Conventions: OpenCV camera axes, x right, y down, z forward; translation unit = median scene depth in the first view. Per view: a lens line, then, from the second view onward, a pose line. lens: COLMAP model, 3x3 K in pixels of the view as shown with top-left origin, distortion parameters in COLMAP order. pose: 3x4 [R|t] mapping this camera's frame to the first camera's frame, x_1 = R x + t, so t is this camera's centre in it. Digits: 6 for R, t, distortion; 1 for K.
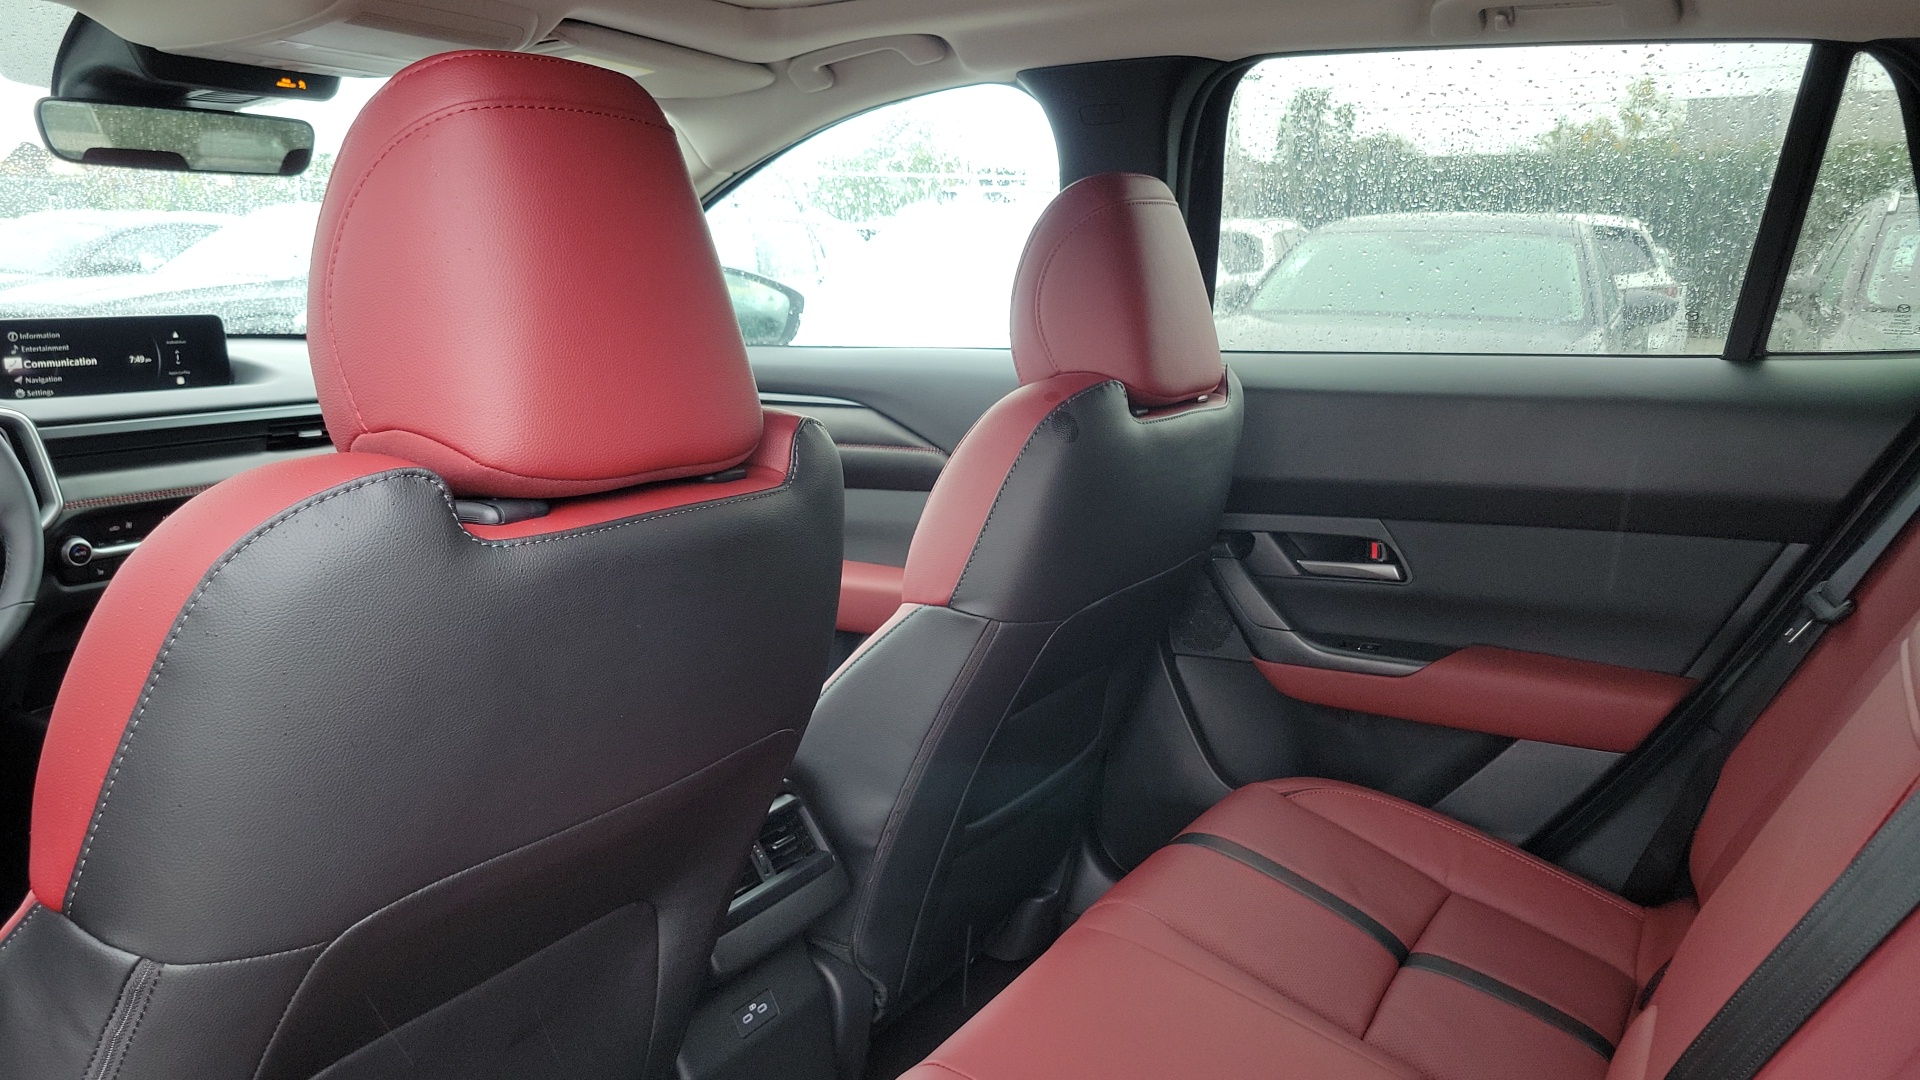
lens RADIAL K [[1453.9, 0, 953.5], [0, 1453.9, 528.9], [0, 0, 1]] dist [0.047311, -0.029851]
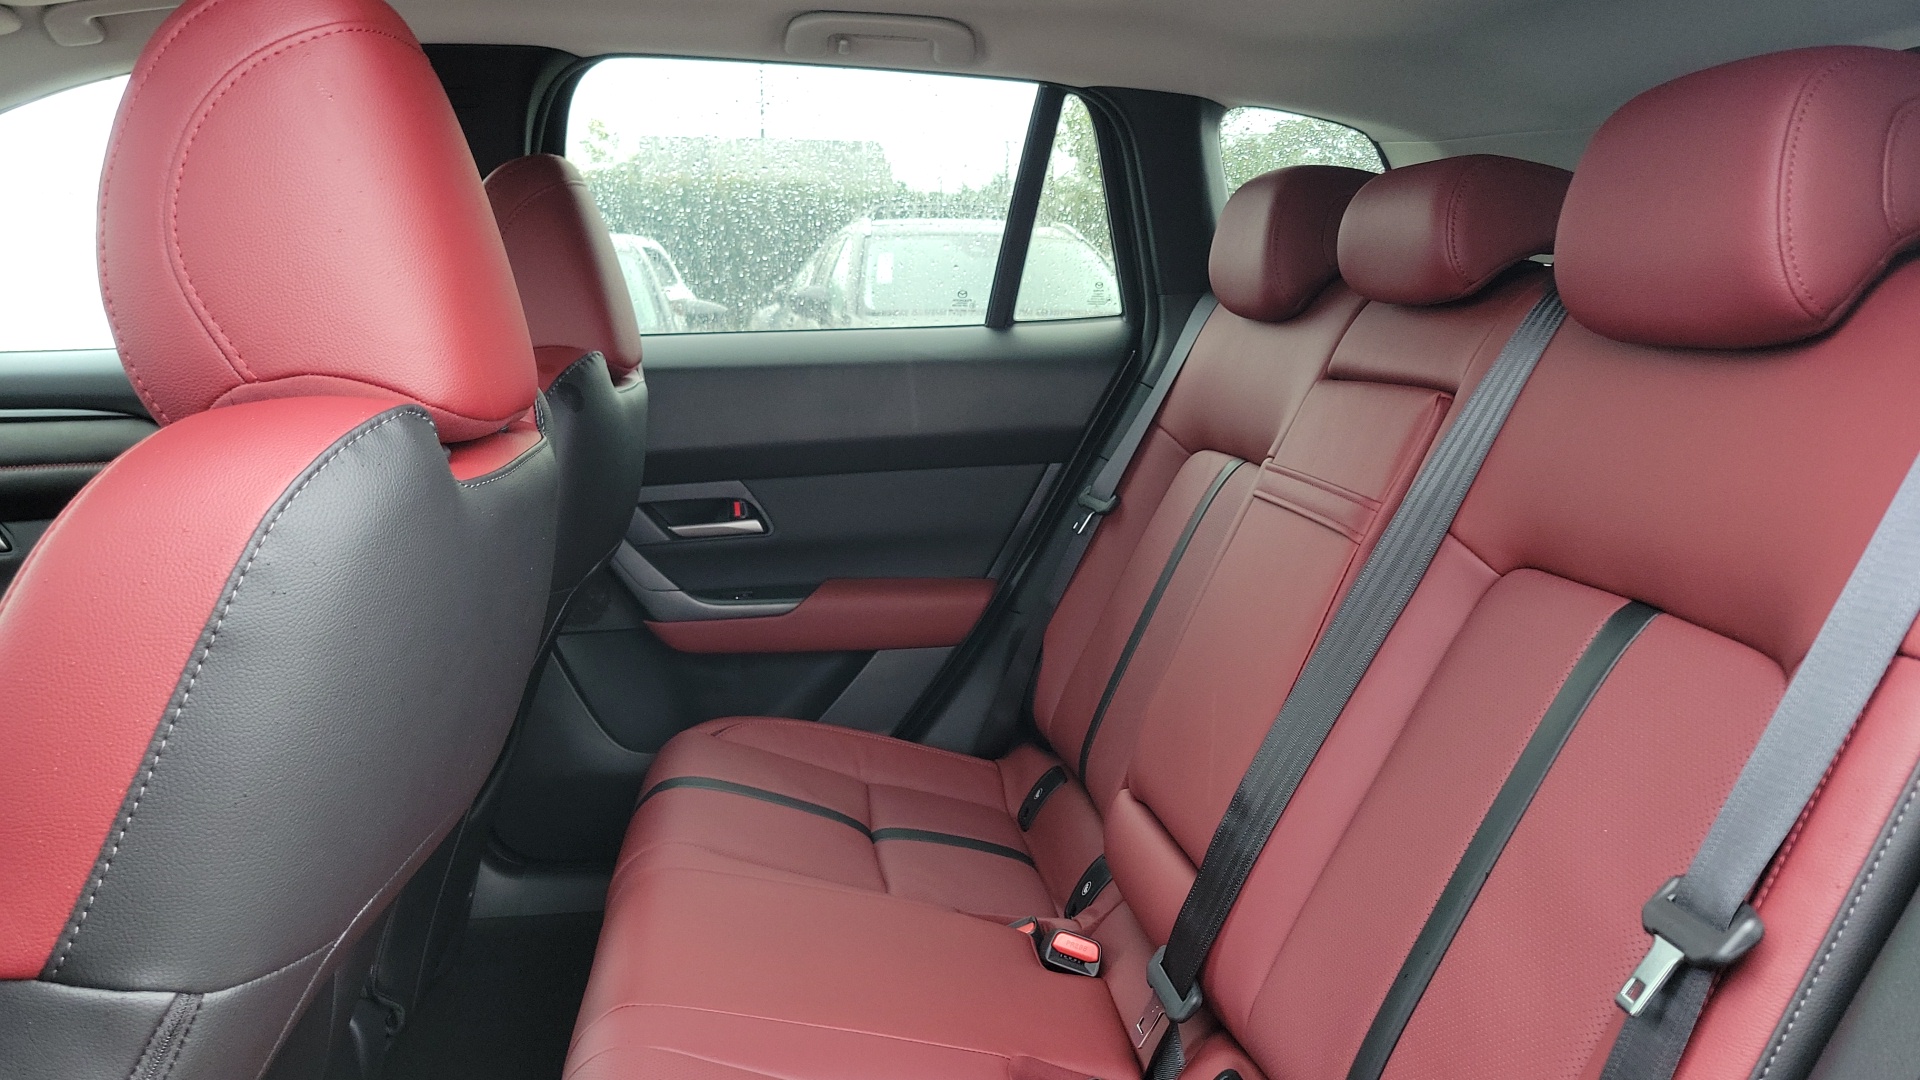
lens RADIAL K [[1453.9, 0, 953.5], [0, 1453.9, 528.9], [0, 0, 1]] dist [0.047311, -0.029851]
pose [[0.787270, -0.109568, 0.606796, -0.281845], [0.118708, 0.992609, 0.025220, 0.023332], [-0.605074, 0.052177, 0.794458, 0.016624]]
